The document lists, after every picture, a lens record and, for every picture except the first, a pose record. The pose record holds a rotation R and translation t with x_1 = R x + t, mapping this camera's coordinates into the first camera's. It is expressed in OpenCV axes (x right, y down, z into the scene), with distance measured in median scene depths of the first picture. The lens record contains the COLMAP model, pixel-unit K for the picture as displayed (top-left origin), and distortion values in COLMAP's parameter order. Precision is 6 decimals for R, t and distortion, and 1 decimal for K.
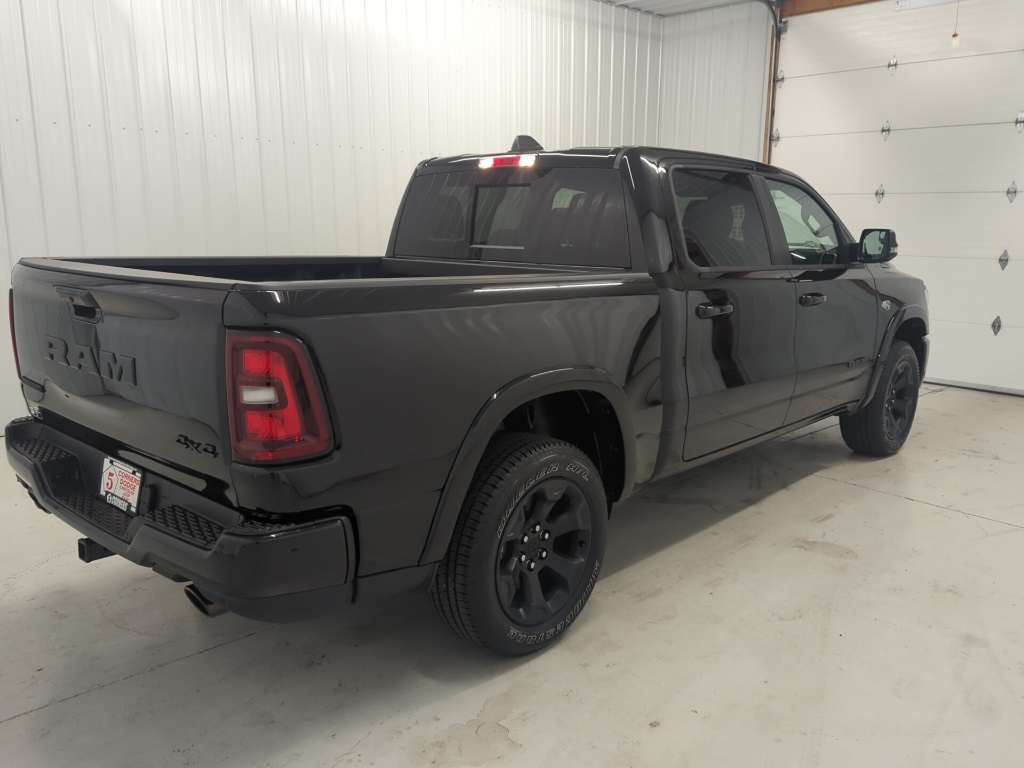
lens RADIAL K [[825.9, 0, 512.0], [0, 825.9, 384.0], [0, 0, 1]] dist [0.006061, -0.001104]
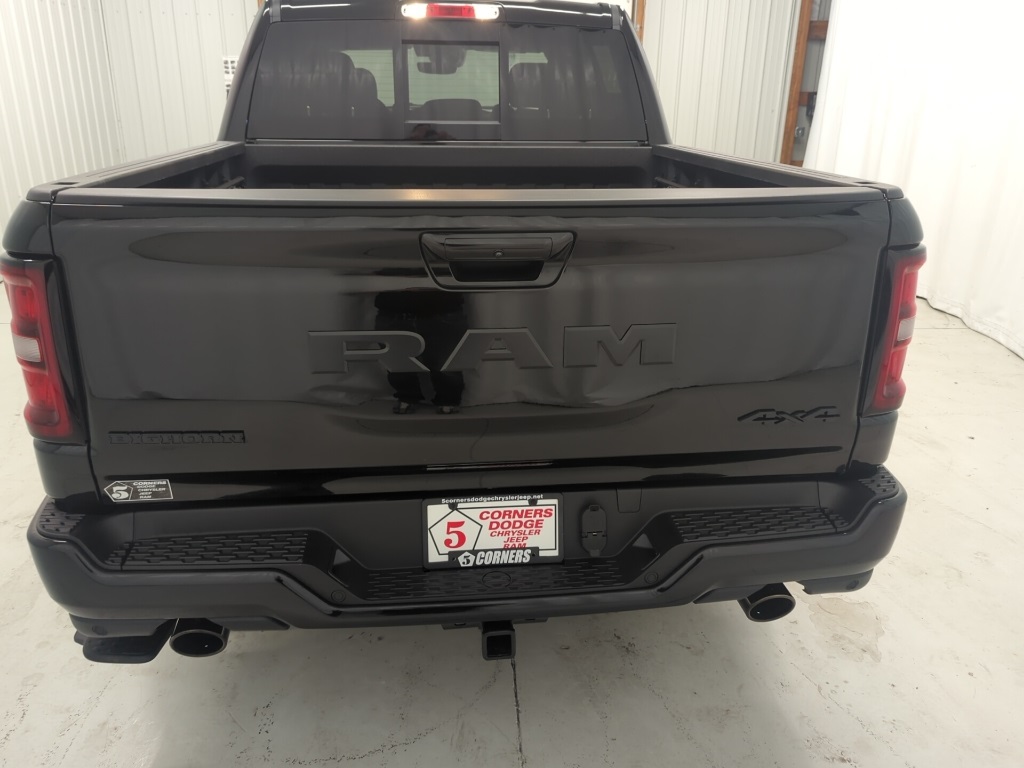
lens RADIAL K [[819.9, 0, 512.0], [0, 819.9, 384.0], [0, 0, 1]] dist [0.025304, 0.000685]
pose [[0.661908, -0.258527, 0.703592, -0.798381], [0.141386, 0.964853, 0.221514, -0.114617], [-0.736130, -0.047144, 0.675196, 0.512947]]
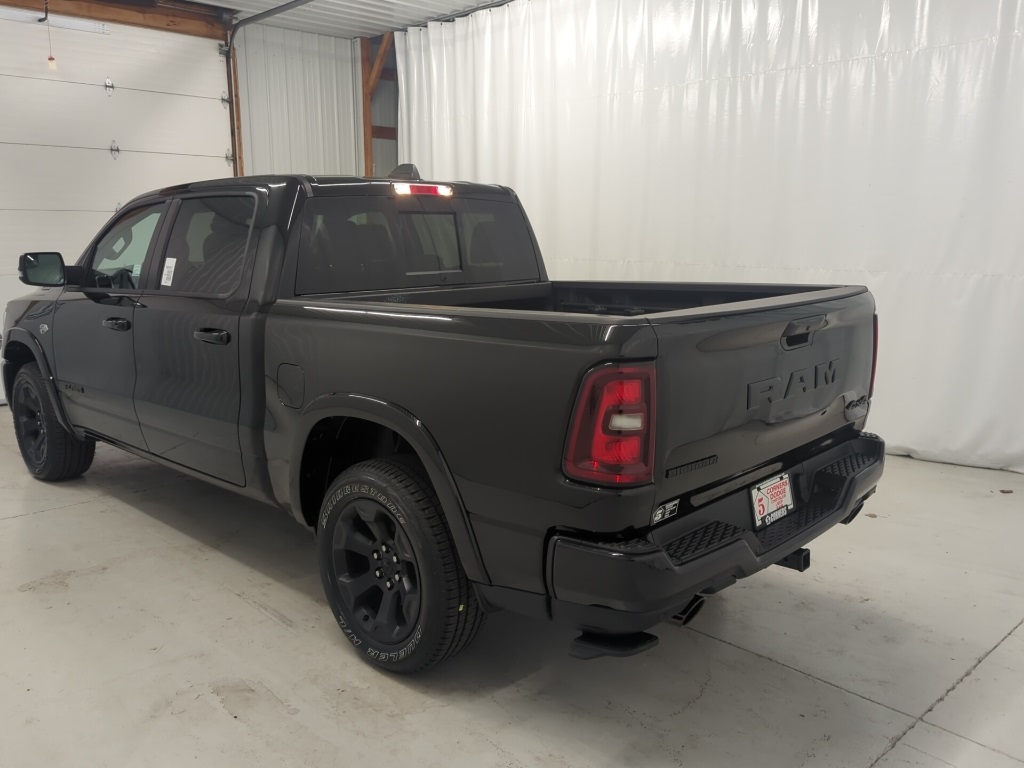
lens RADIAL K [[819.9, 0, 512.0], [0, 819.9, 384.0], [0, 0, 1]] dist [0.025304, 0.000685]
pose [[0.033395, -0.190611, 0.981097, -1.356076], [0.201329, 0.962805, 0.180205, -0.254245], [-0.978954, 0.191505, 0.070528, 1.110156]]
